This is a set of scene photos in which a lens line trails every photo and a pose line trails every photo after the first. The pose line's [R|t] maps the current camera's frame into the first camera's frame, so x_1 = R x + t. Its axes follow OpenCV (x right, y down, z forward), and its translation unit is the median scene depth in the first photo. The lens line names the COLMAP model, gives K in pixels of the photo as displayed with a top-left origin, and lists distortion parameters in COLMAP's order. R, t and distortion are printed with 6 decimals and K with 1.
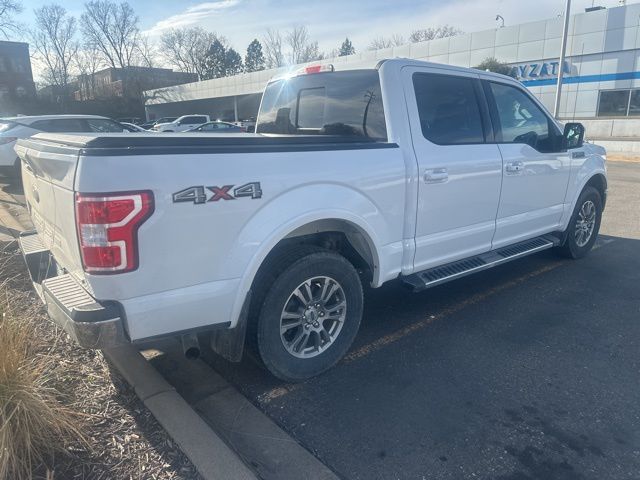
lens RADIAL K [[452.3, 0, 317.2], [0, 452.3, 244.5], [0, 0, 1]] dist [0.028946, -0.033088]
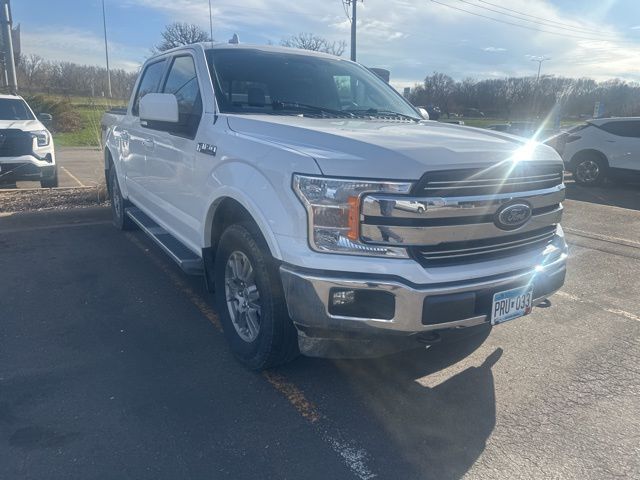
lens RADIAL K [[452.3, 0, 319.0], [0, 452.3, 243.0], [0, 0, 1]] dist [0.028946, -0.033088]
pose [[-0.094402, 0.259820, -0.961032, 1.390589], [-0.292382, 0.915535, 0.276241, -0.347177], [0.951631, 0.307066, -0.010462, 1.412857]]
